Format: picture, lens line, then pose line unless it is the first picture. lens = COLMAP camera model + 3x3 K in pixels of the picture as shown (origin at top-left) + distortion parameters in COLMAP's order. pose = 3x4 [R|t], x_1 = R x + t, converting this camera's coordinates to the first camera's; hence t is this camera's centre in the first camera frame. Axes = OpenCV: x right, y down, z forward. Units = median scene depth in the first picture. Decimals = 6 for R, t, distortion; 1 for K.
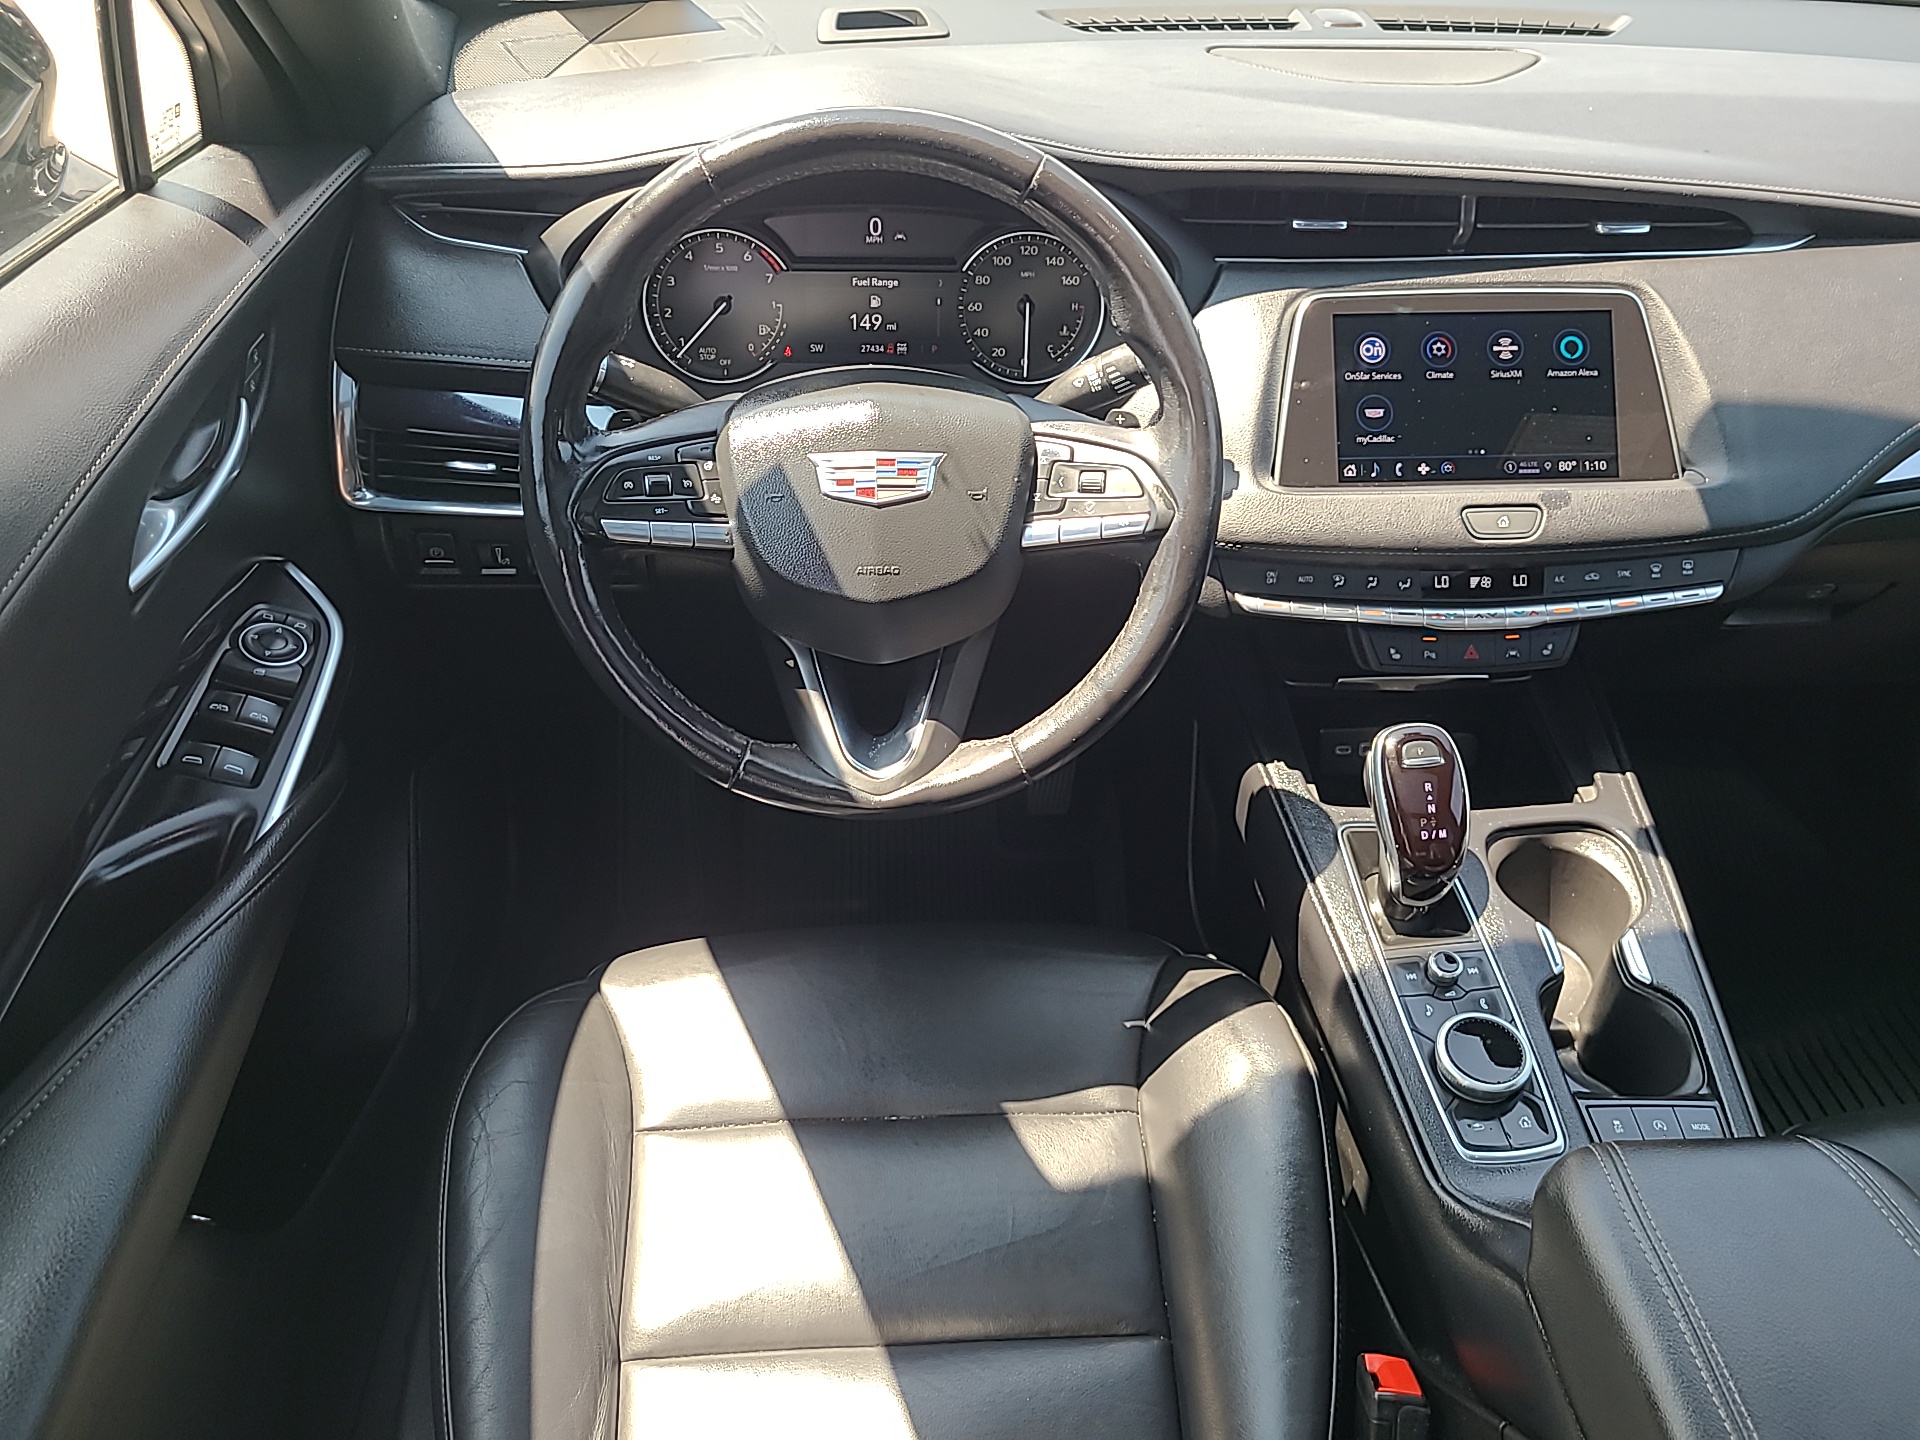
lens RADIAL K [[1444.6, 0, 956.1], [0, 1444.6, 747.3], [0, 0, 1]] dist [0.017100, 0.001735]
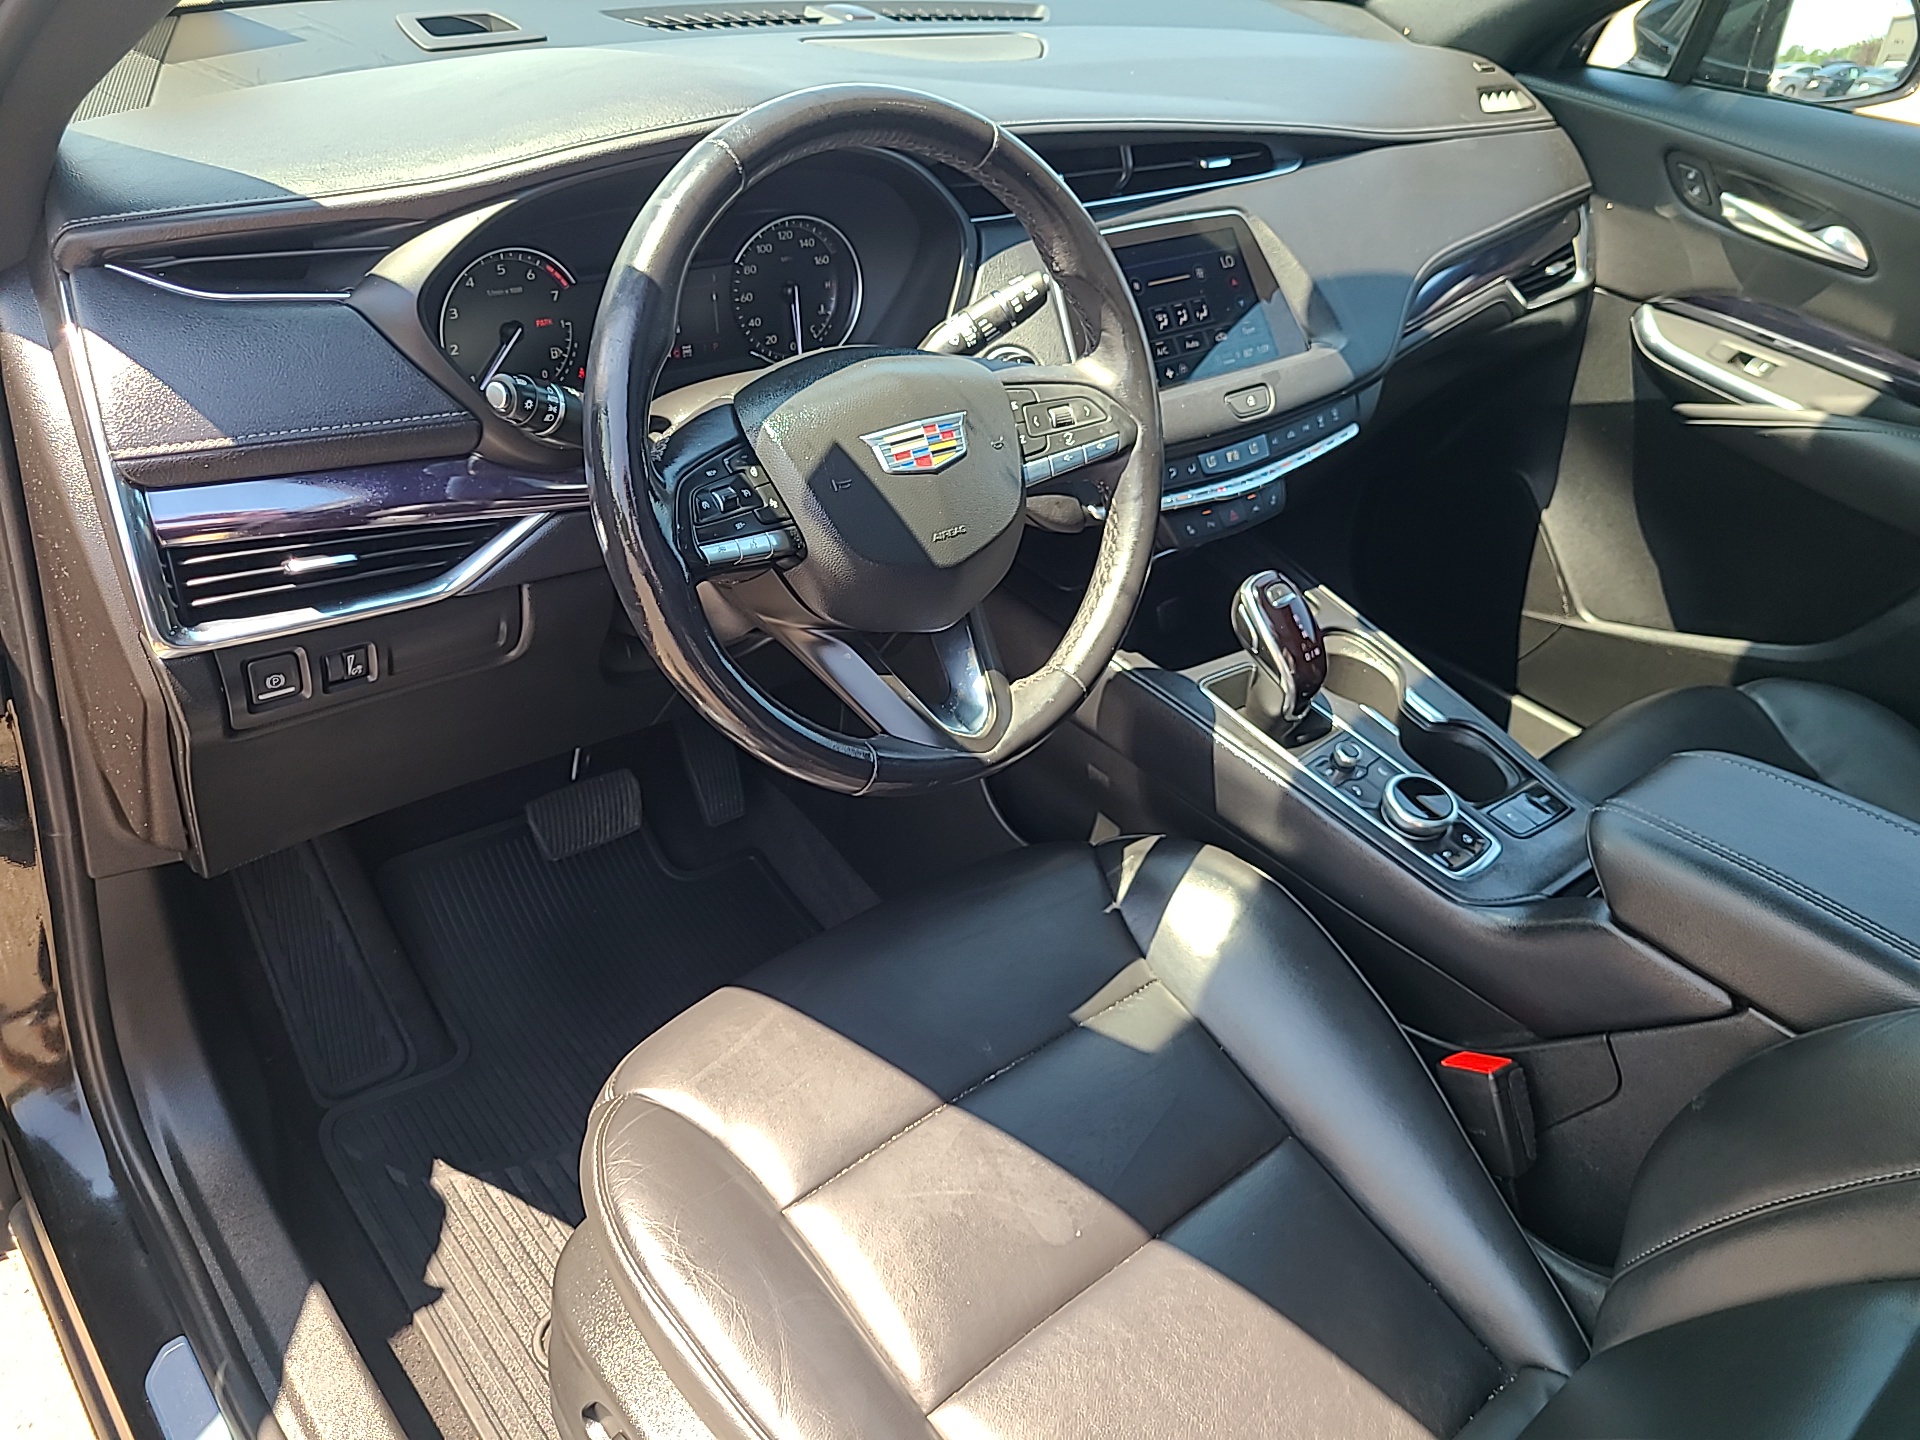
lens RADIAL K [[1460.5, 0, 960.0], [0, 1460.5, 720.0], [0, 0, 1]] dist [0.008953, 0.001190]
pose [[0.786088, -0.291368, 0.545134, -0.542346], [0.309706, 0.948901, 0.060578, -0.048642], [-0.534928, 0.121212, 0.836158, 0.128113]]
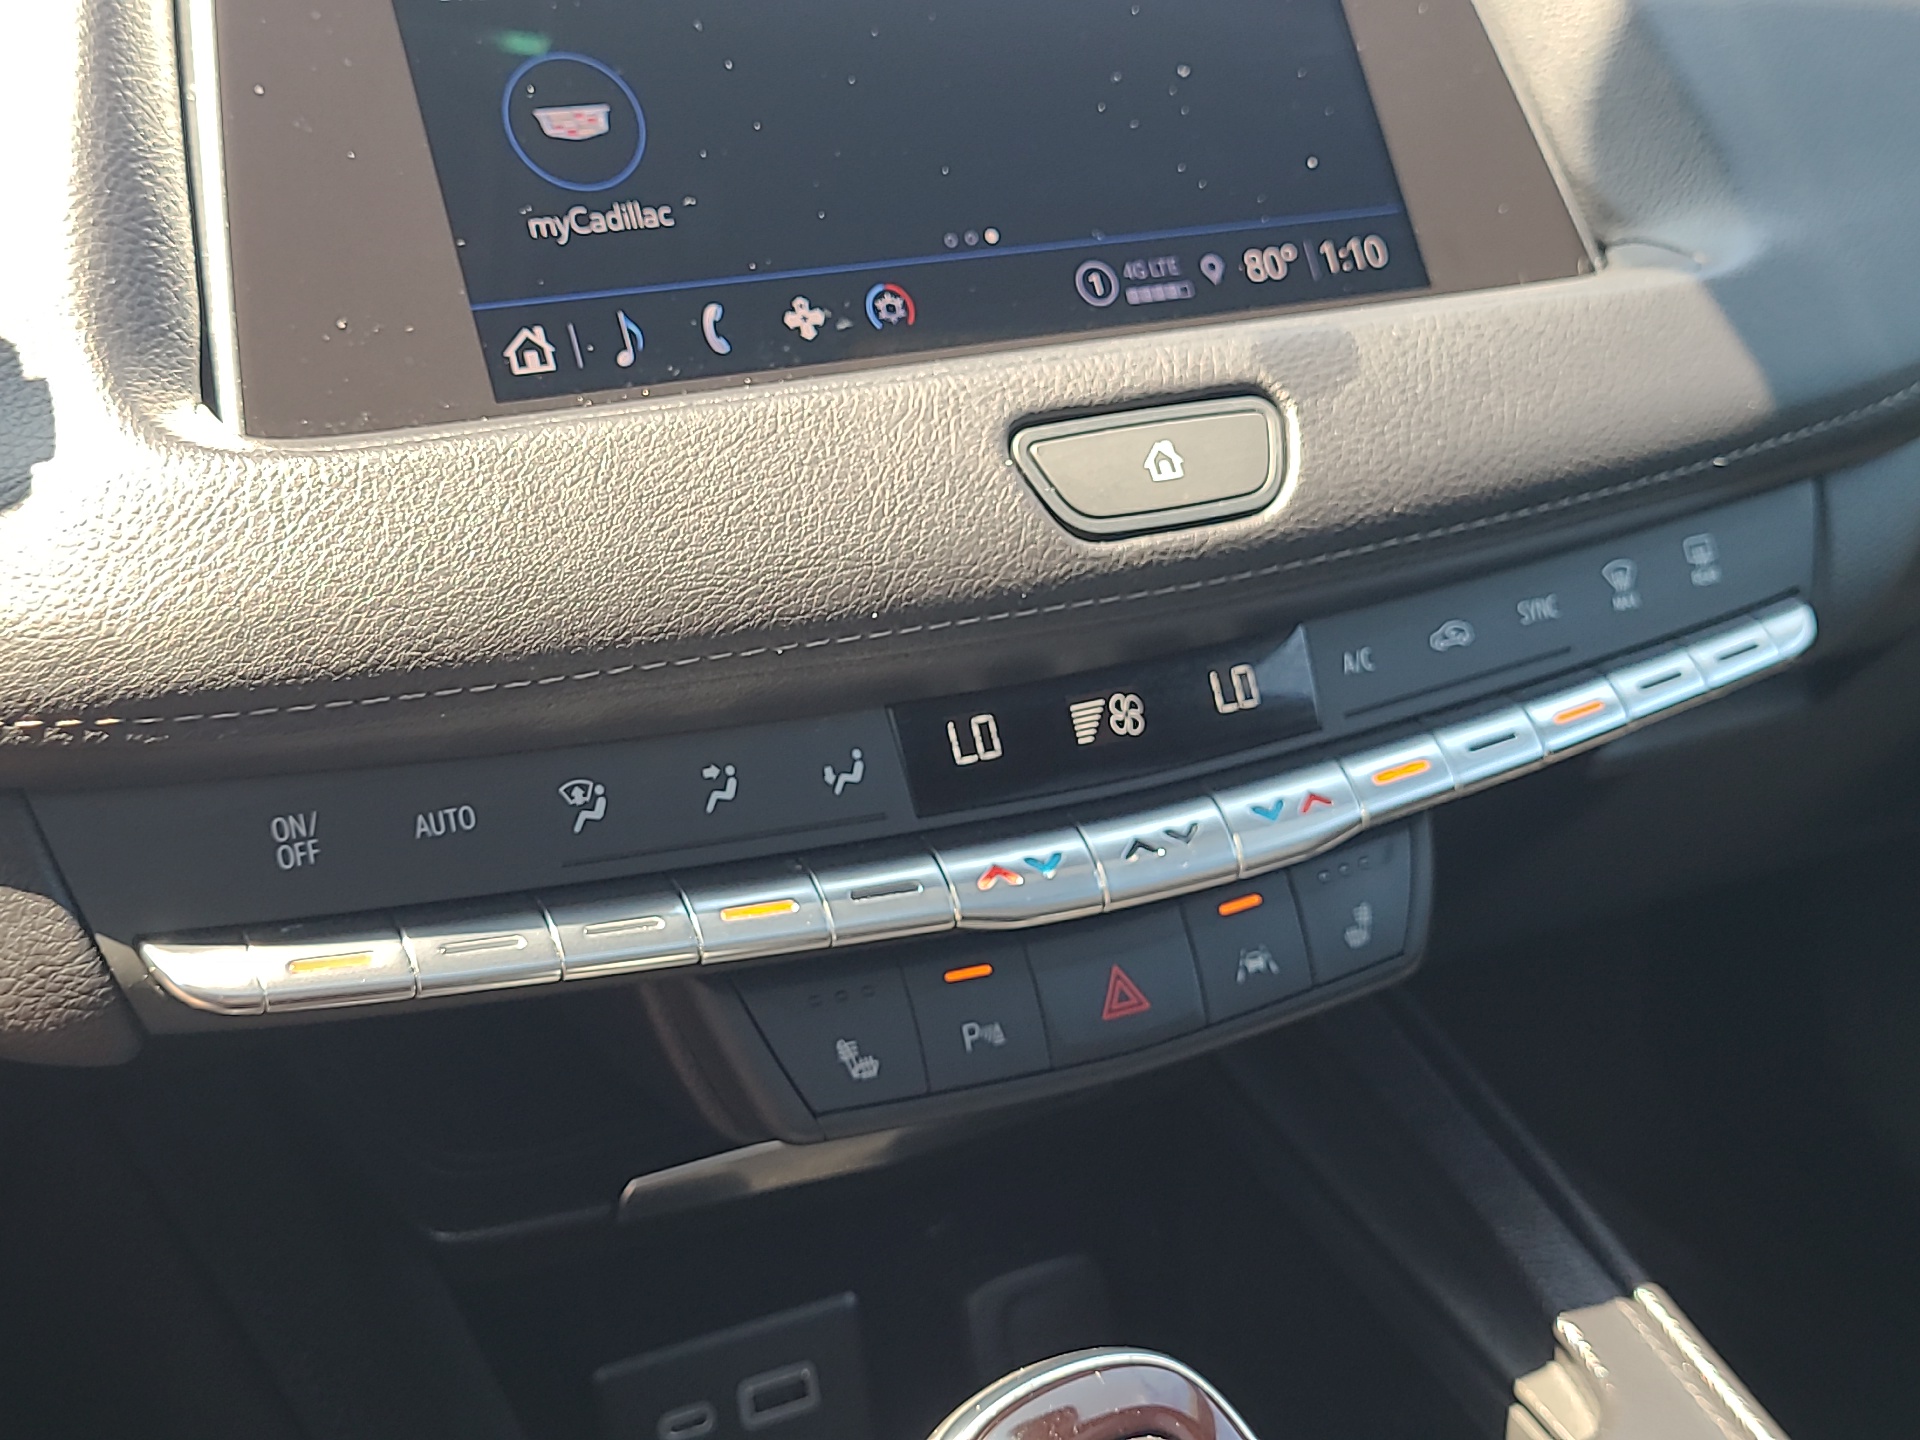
lens RADIAL K [[2704.6, 0, 881.0], [0, 2704.6, 714.0], [0, 0, 1]] dist [0.020193, -0.067855]
pose [[0.897172, -0.154975, 0.413599, 0.129091], [0.223926, 0.966750, -0.123497, -0.064392], [-0.380708, 0.203414, 0.902044, 0.582633]]
